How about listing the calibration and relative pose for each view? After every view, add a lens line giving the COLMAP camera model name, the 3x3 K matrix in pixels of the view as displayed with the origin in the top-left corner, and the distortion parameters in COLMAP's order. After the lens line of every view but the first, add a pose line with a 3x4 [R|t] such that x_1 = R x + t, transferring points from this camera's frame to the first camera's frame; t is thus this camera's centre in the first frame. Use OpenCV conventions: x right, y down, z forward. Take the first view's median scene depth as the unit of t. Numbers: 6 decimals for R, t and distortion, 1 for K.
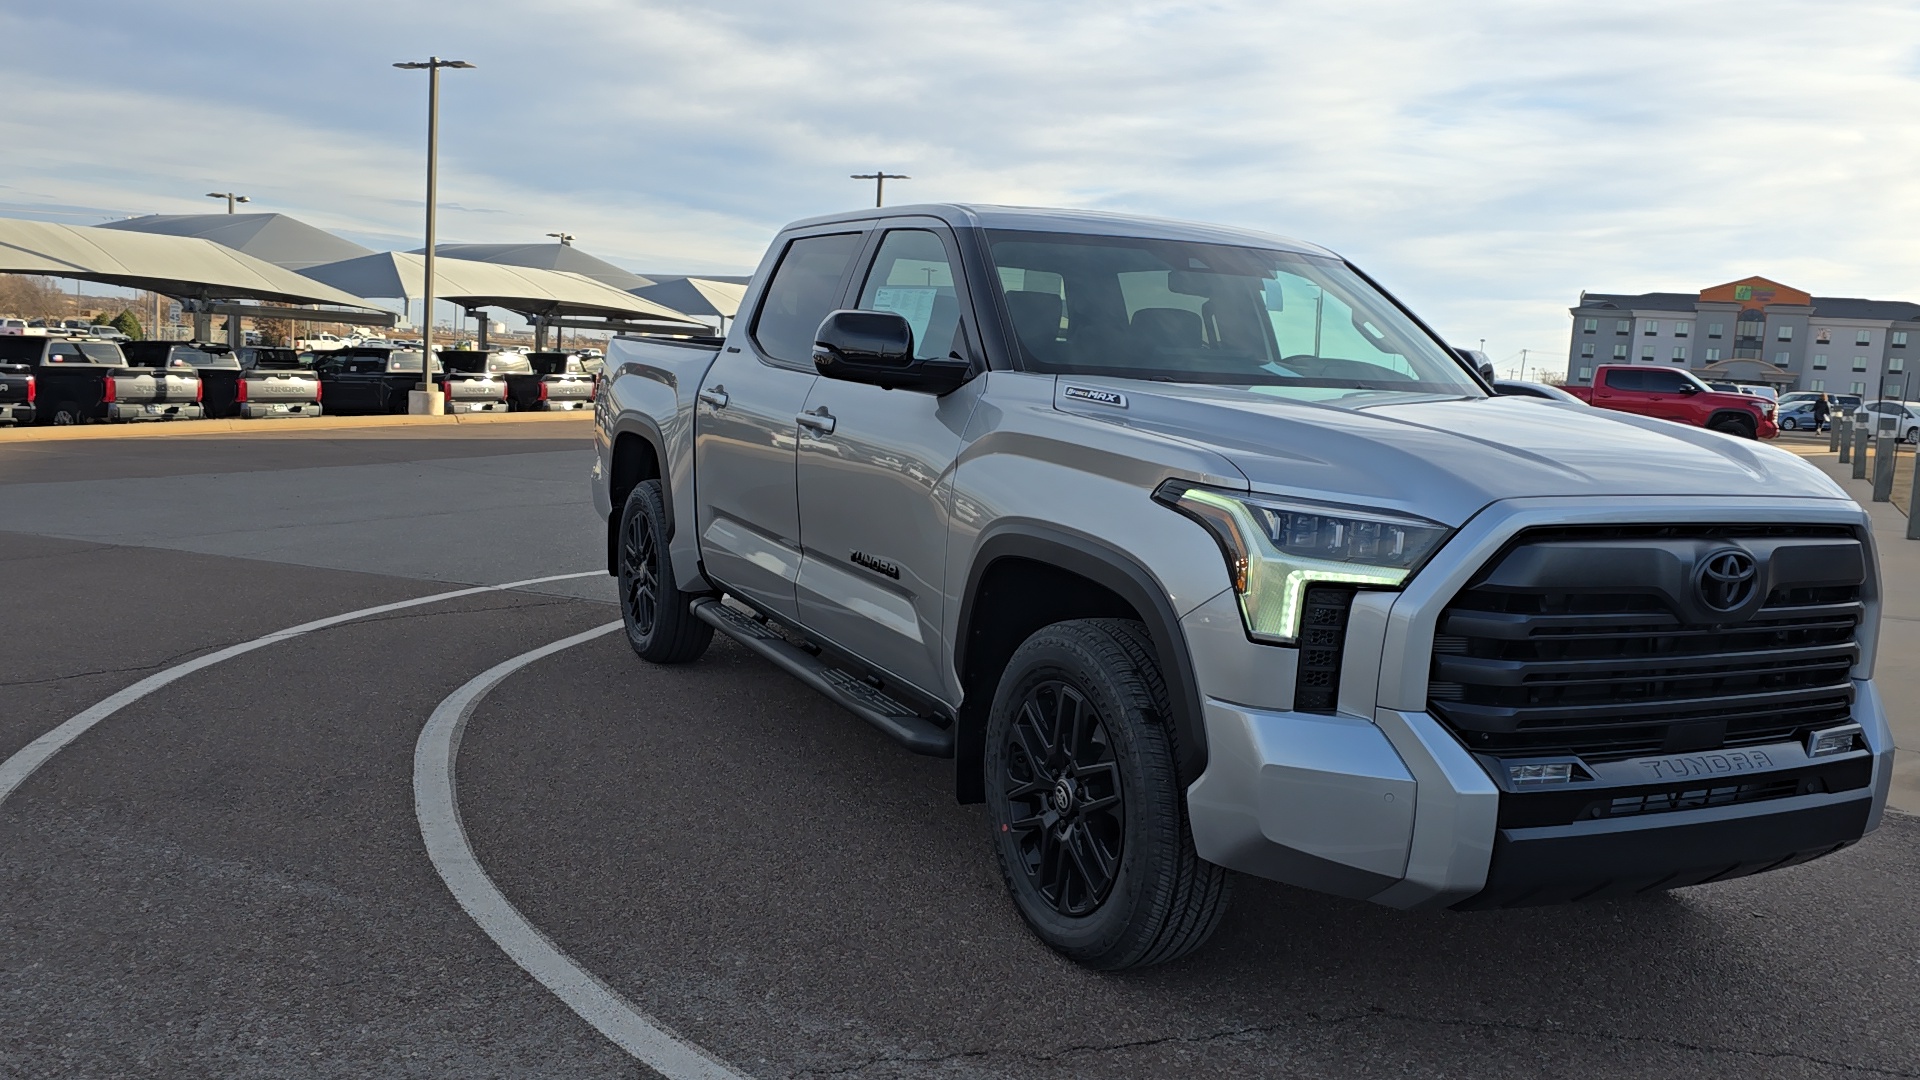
lens RADIAL K [[1611.3, 0, 946.8], [0, 1611.3, 544.1], [0, 0, 1]] dist [-0.005614, 0.022982]
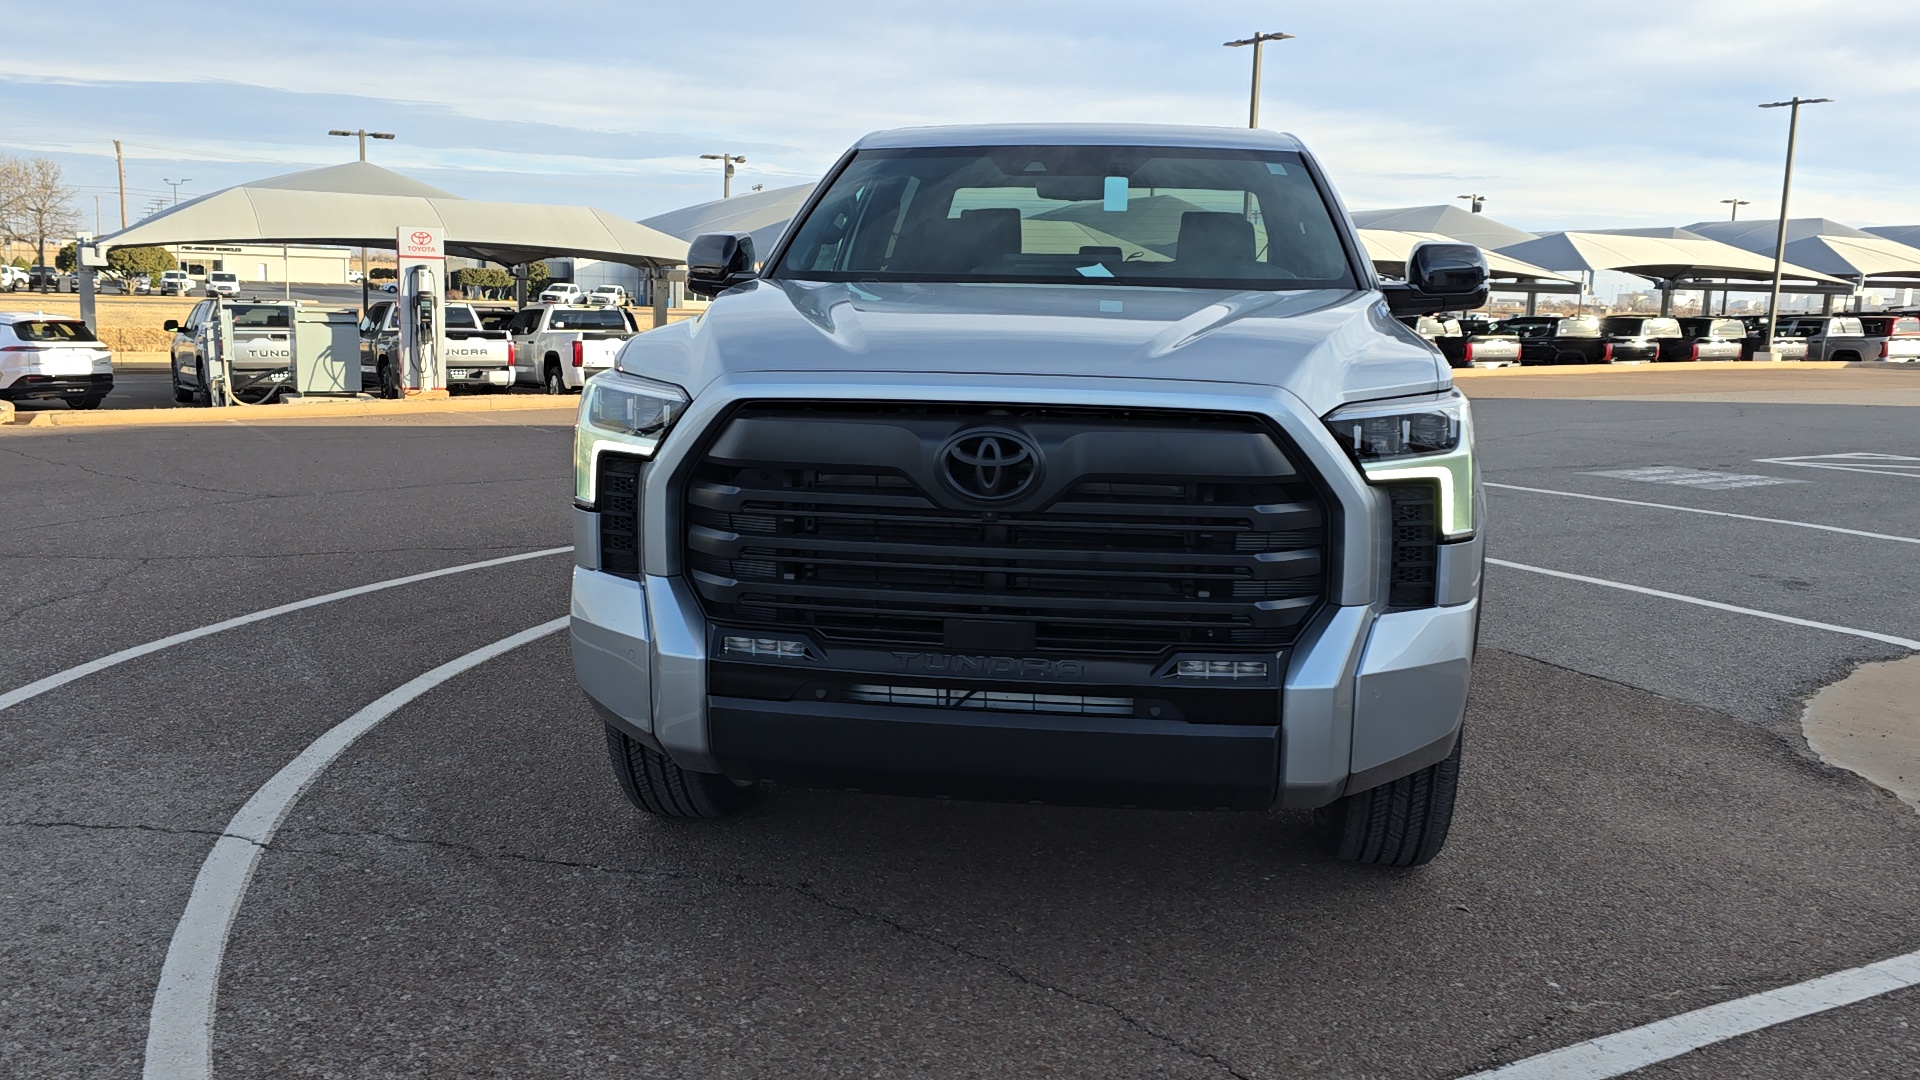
lens RADIAL K [[1611.3, 0, 947.0], [0, 1611.3, 530.4], [0, 0, 1]] dist [-0.005614, 0.022982]
pose [[0.823825, 0.048860, -0.564734, 0.595862], [-0.043566, 0.998789, 0.022862, 0.023904], [0.565167, 0.005769, 0.824956, 0.139279]]
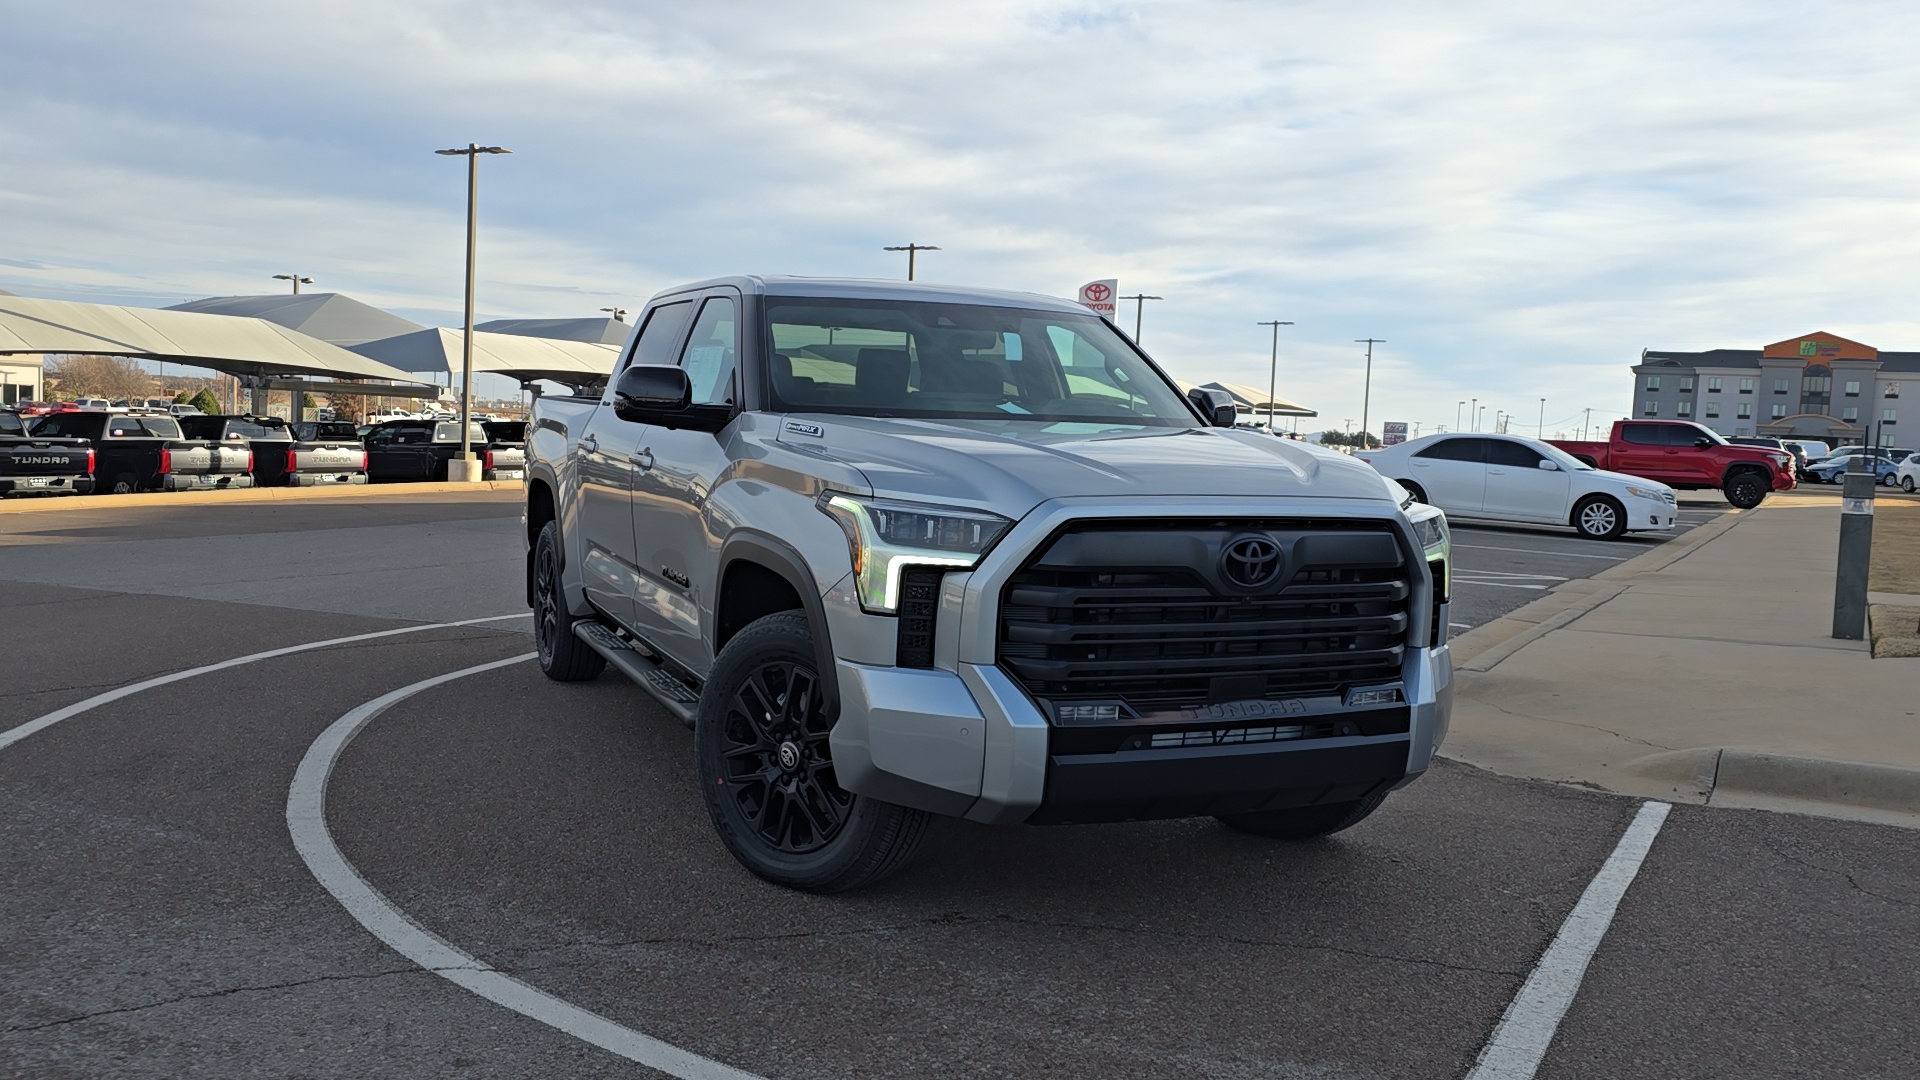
lens RADIAL K [[1611.3, 0, 967.3], [0, 1611.3, 548.6], [0, 0, 1]] dist [-0.005614, 0.022982]
pose [[0.999389, -0.011385, -0.033045, 0.183855], [0.010091, 0.999186, -0.039069, 0.035557], [0.033463, 0.038712, 0.998690, -0.161079]]
